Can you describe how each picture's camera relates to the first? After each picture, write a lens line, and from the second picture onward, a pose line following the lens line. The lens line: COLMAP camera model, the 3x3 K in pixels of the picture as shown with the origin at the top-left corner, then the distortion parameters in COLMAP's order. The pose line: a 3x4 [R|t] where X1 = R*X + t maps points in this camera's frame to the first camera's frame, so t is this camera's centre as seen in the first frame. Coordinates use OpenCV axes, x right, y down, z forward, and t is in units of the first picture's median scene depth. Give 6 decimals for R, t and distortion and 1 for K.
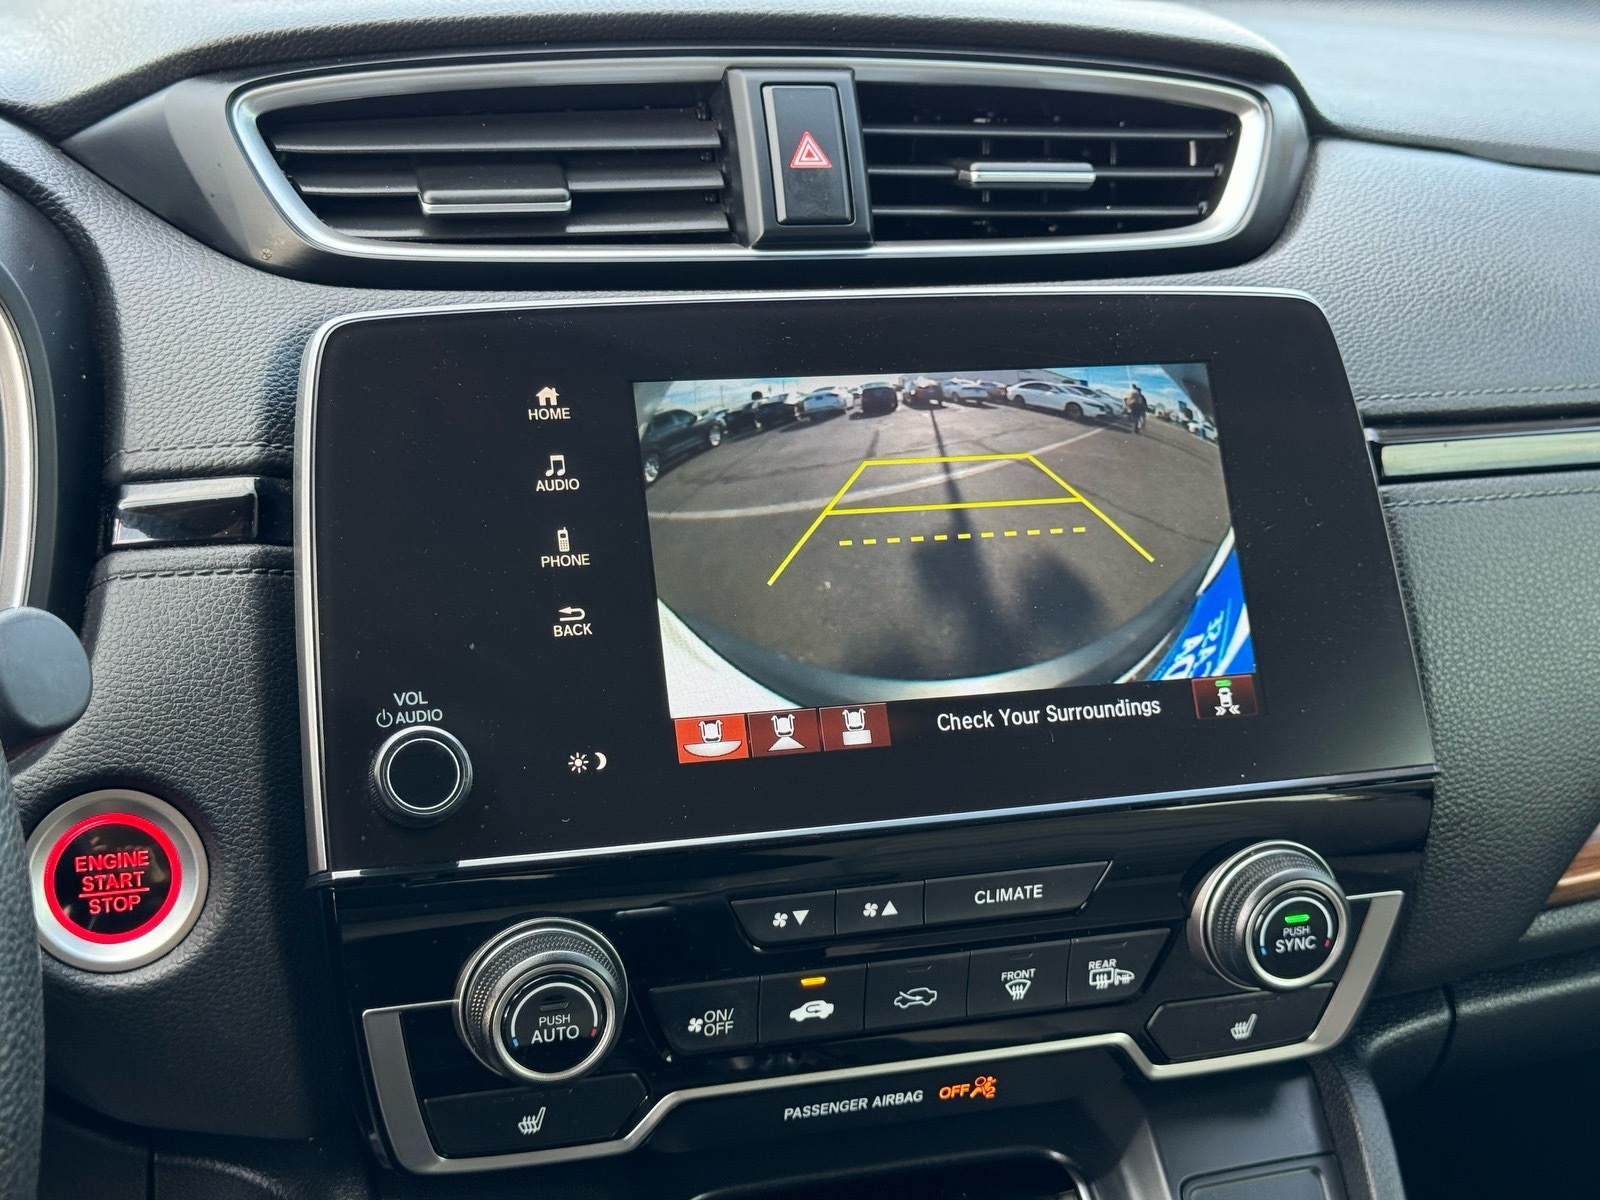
lens RADIAL K [[2240.5, 0, 800.0], [0, 2240.5, 600.0], [0, 0, 1]] dist [0.124778, -0.006711]
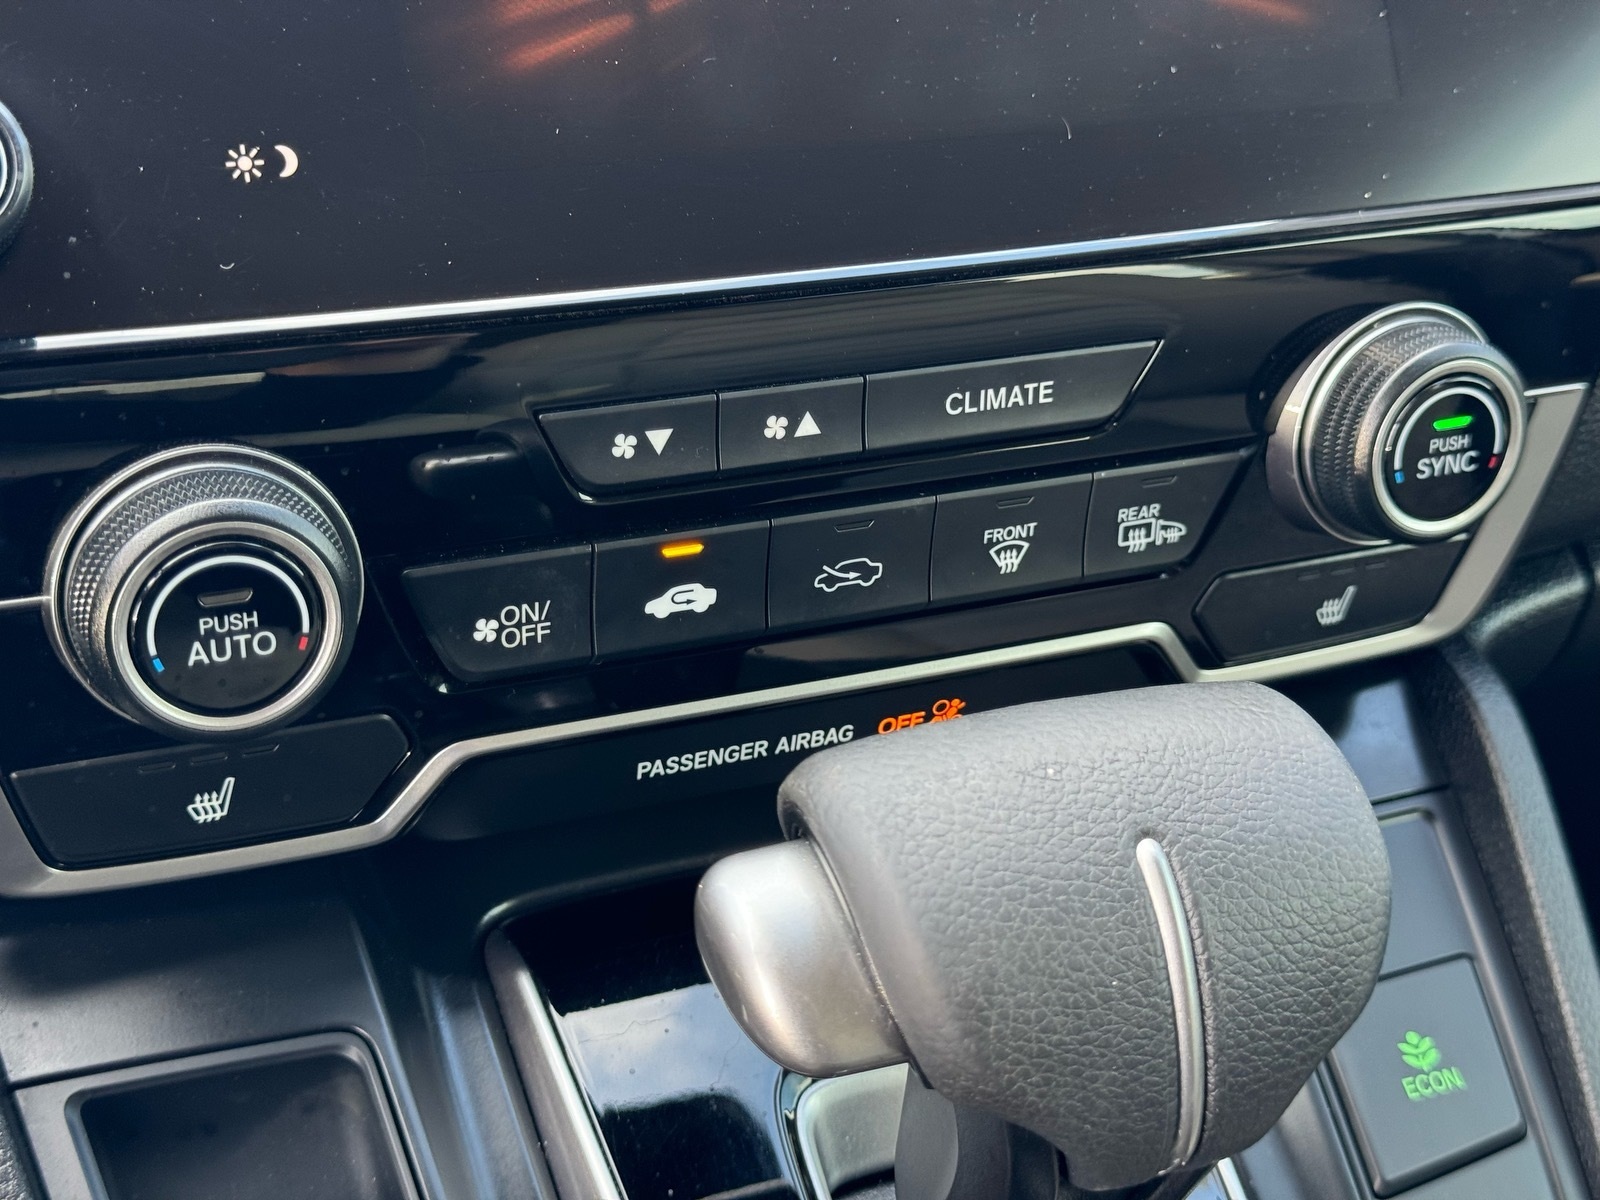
lens RADIAL K [[2226.7, 0, 785.8], [0, 2226.7, 609.6], [0, 0, 1]] dist [0.114210, -0.043668]
pose [[0.995032, -0.040898, 0.090762, -0.020322], [0.027081, 0.988534, 0.148551, 0.095042], [-0.095797, -0.145355, 0.984731, 0.402440]]
